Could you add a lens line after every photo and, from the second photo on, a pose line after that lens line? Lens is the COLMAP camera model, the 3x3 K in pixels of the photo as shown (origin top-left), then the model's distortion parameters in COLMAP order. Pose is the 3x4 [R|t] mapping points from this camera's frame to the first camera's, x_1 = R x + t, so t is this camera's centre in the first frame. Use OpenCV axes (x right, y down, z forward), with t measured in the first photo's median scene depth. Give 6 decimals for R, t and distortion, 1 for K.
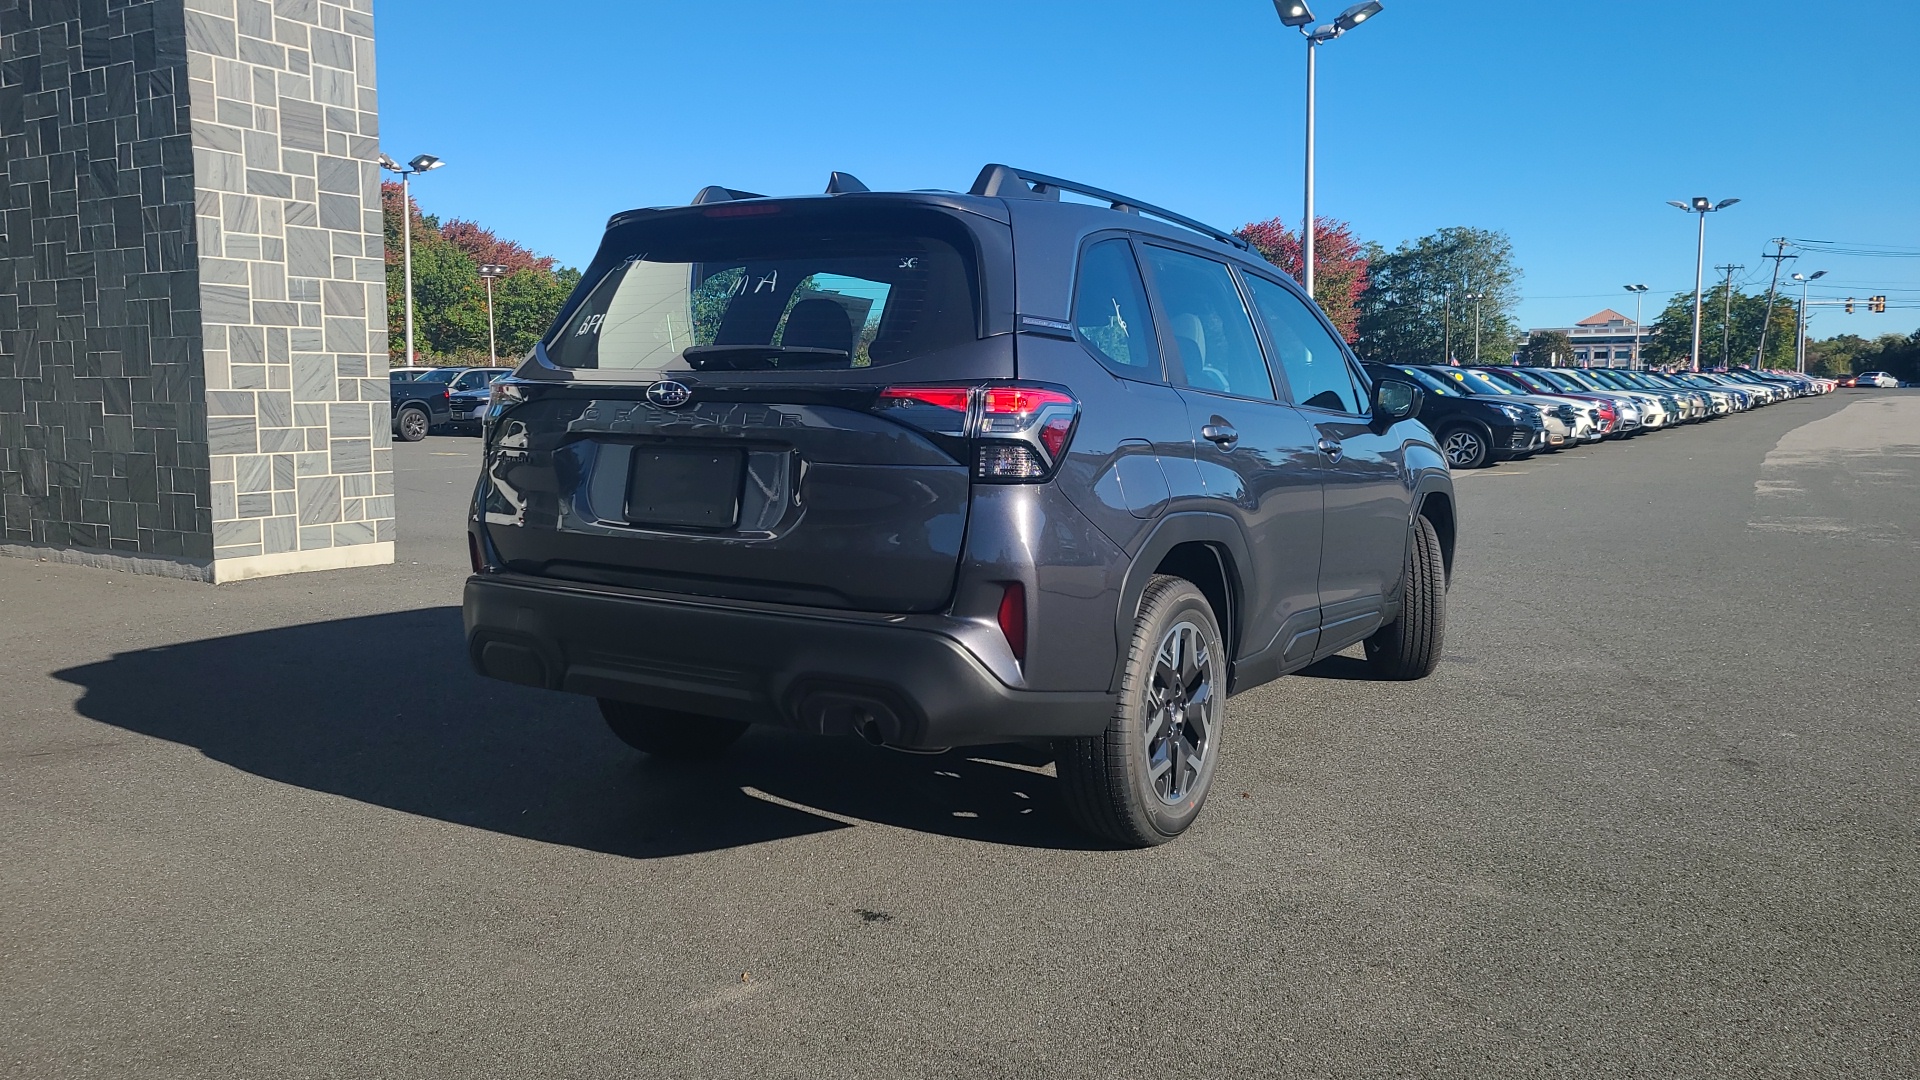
lens RADIAL K [[1443.5, 0, 934.1], [0, 1443.5, 534.3], [0, 0, 1]] dist [0.057087, -0.055823]
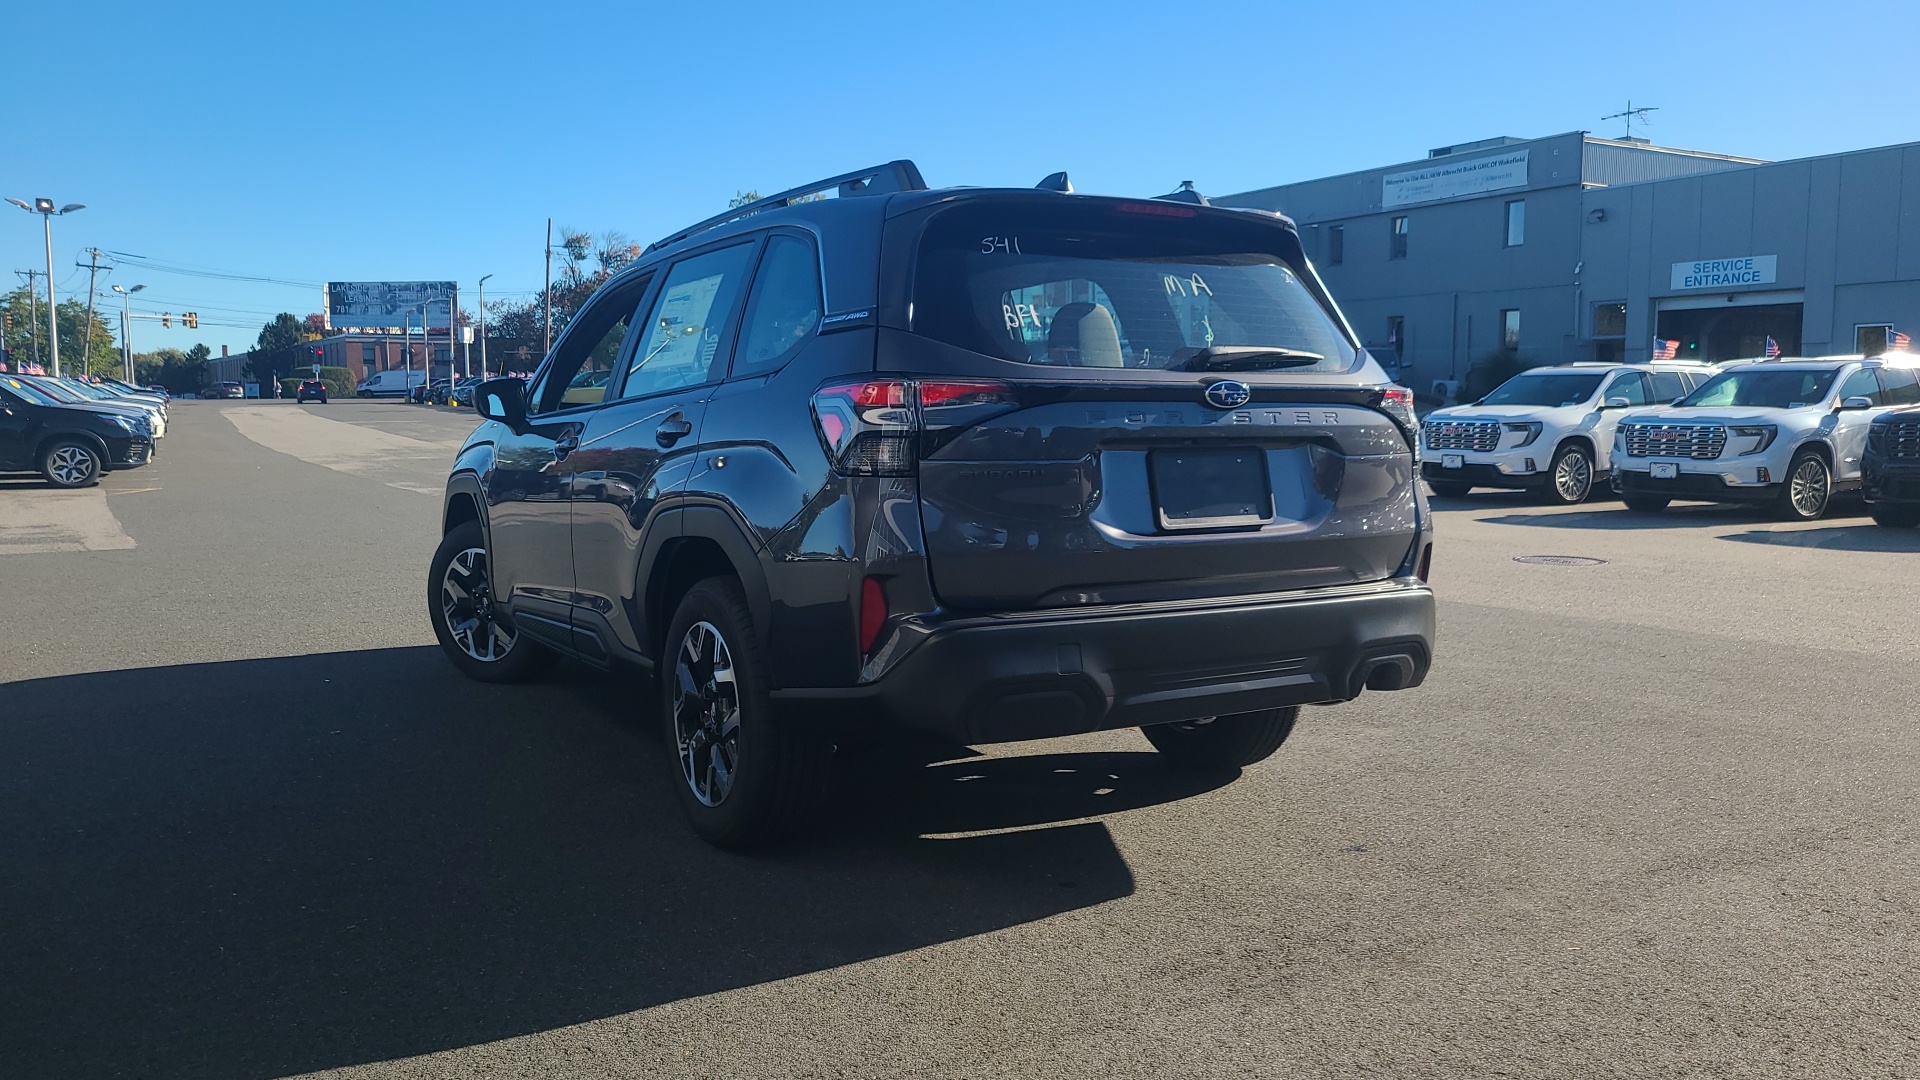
lens RADIAL K [[1436.3, 0, 960.0], [0, 1436.3, 540.0], [0, 0, 1]] dist [0.049268, -0.010624]
pose [[0.458626, -0.086780, 0.884382, -0.179082], [0.090103, 0.994632, 0.050872, -0.010126], [-0.884050, 0.056355, 0.463983, 0.111724]]
